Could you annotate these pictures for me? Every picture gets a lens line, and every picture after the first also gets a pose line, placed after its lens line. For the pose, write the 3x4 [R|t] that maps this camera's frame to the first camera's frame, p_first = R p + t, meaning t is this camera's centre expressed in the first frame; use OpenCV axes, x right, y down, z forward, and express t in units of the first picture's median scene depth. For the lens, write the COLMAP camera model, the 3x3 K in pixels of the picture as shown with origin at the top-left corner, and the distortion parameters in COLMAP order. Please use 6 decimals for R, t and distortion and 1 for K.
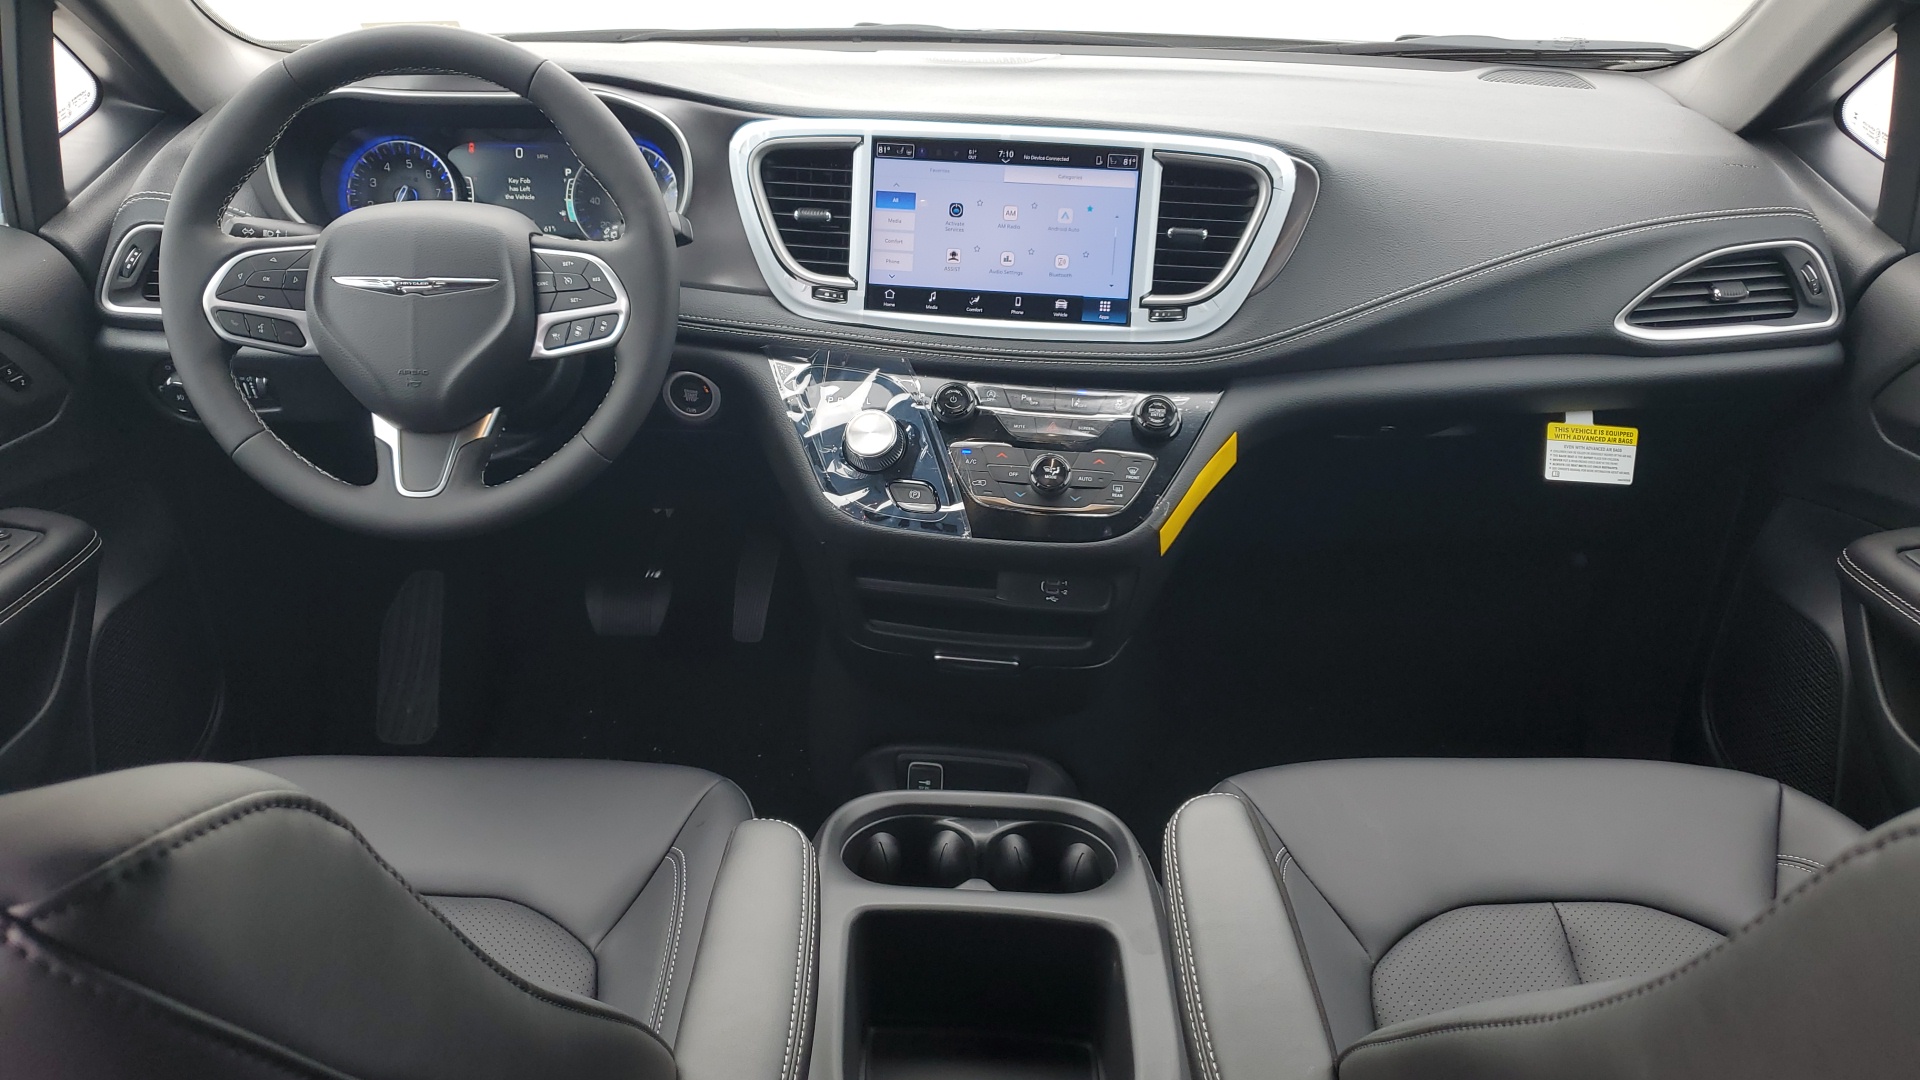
lens RADIAL K [[1461.4, 0, 955.1], [0, 1461.4, 546.1], [0, 0, 1]] dist [0.078492, -0.112749]
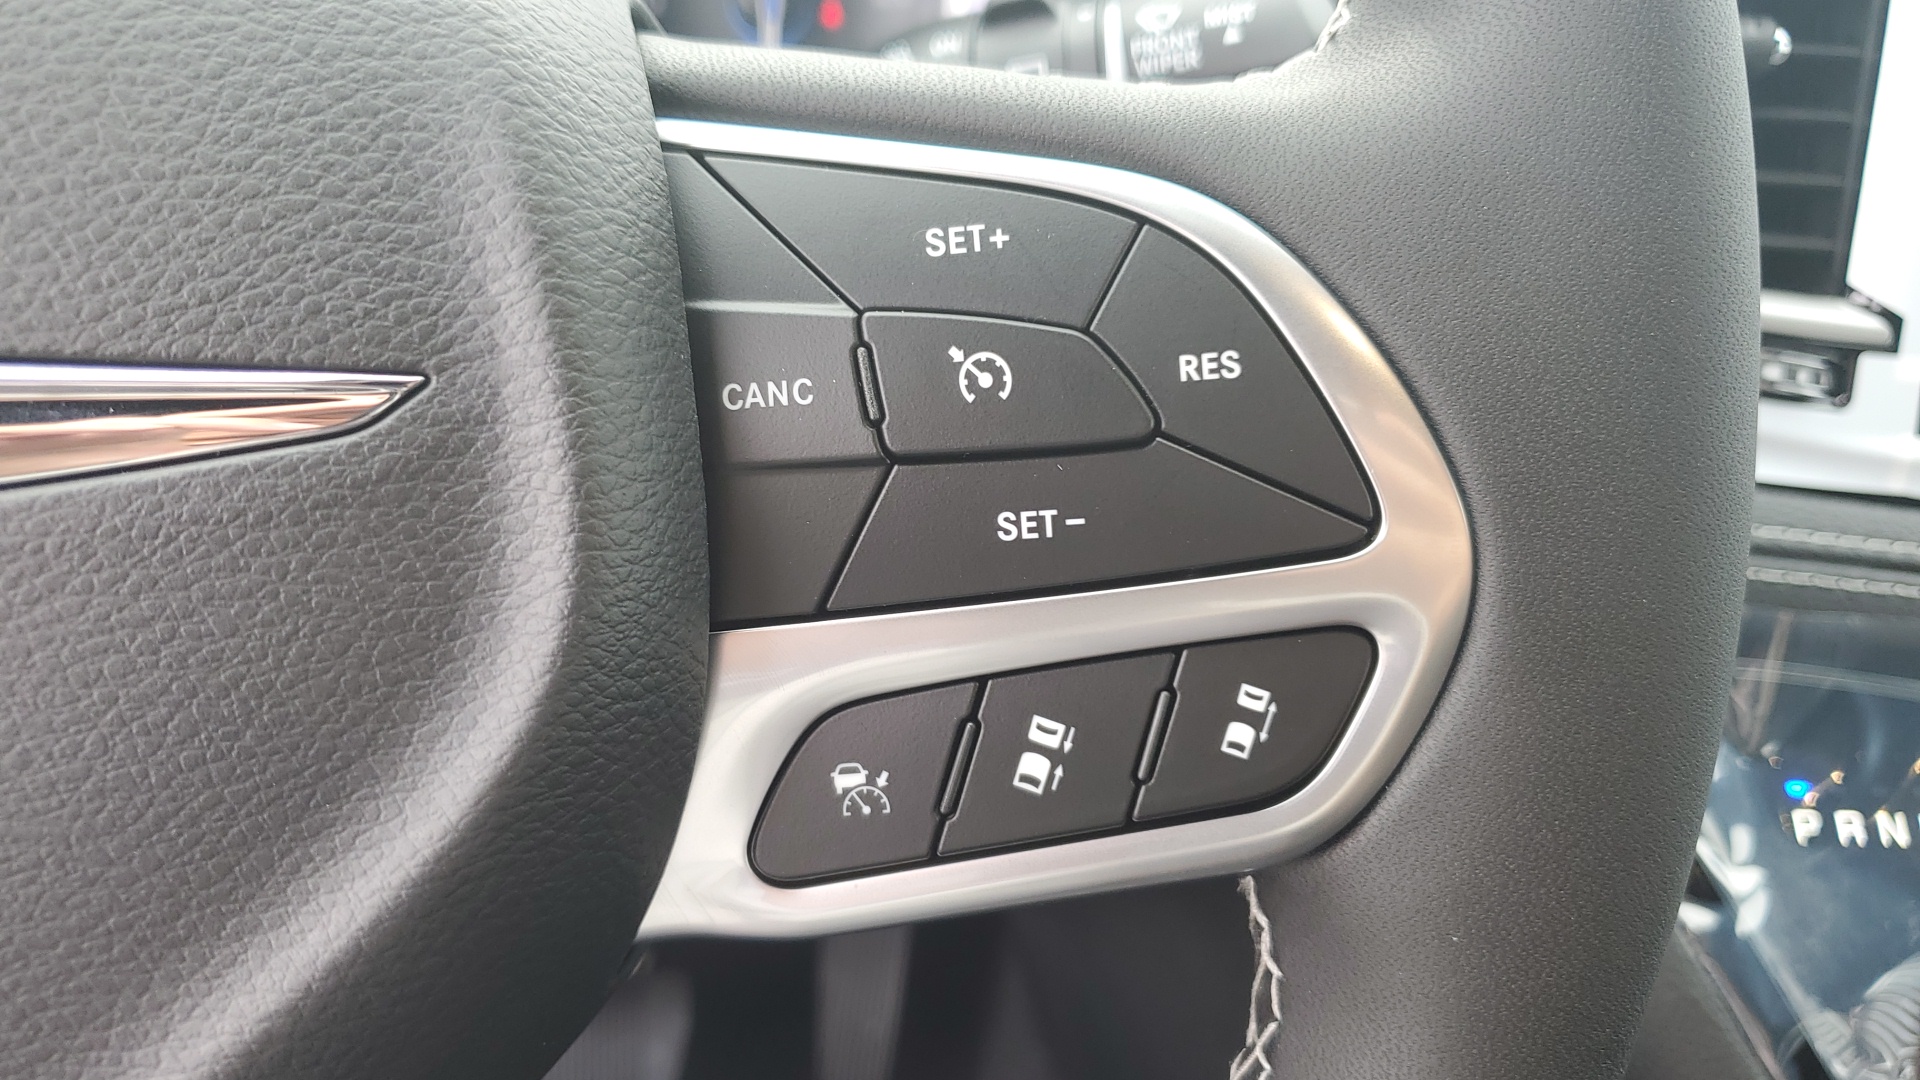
lens RADIAL K [[1525.7, 0, 960.0], [0, 1525.7, 540.0], [0, 0, 1]] dist [0.019170, -0.002725]
pose [[0.991841, -0.007902, 0.127239, -0.252813], [0.005801, 0.999841, 0.016871, -0.151811], [-0.127352, -0.015995, 0.991729, 0.783366]]
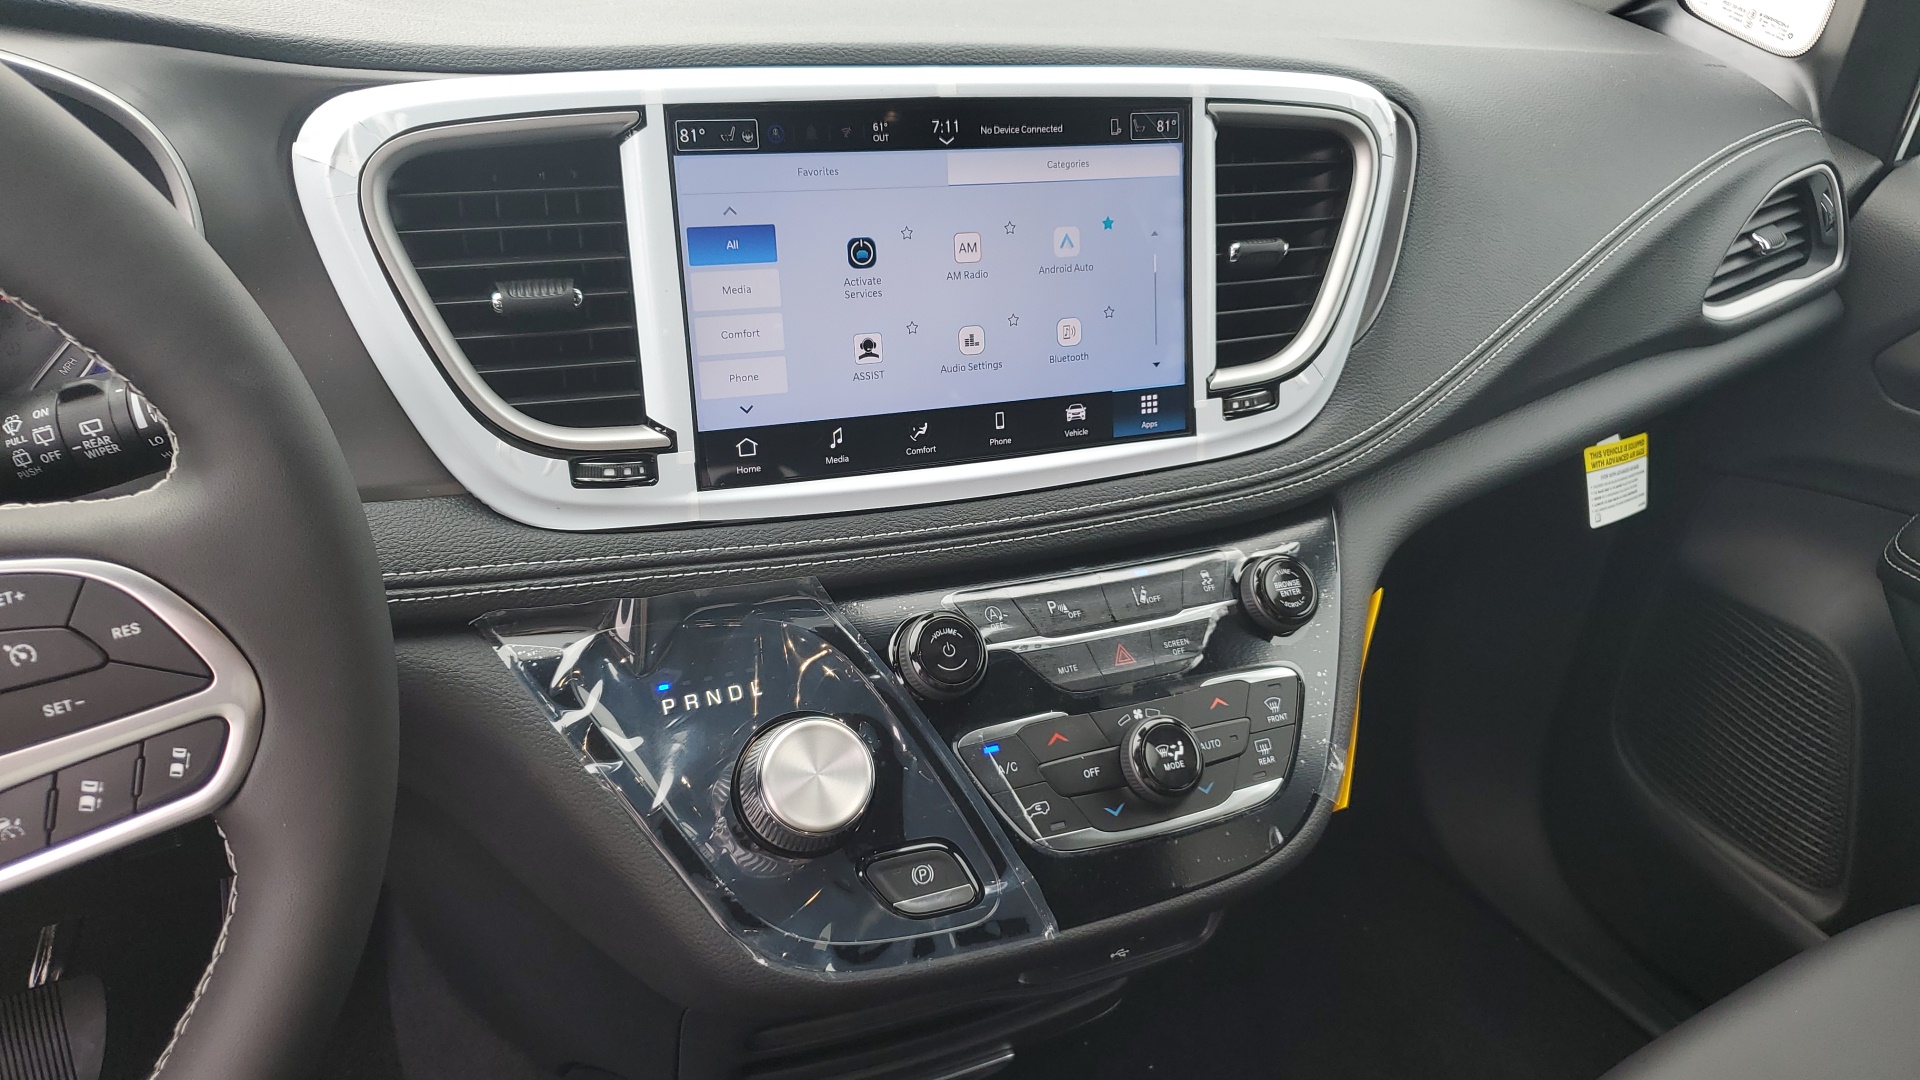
lens RADIAL K [[1500.3, 0, 991.1], [0, 1500.3, 540.2], [0, 0, 1]] dist [0.040184, -0.005132]
pose [[0.857143, -0.201162, 0.474173, -0.211003], [0.171065, 0.979507, 0.106316, -0.183025], [-0.485843, -0.010013, 0.873989, 0.558001]]
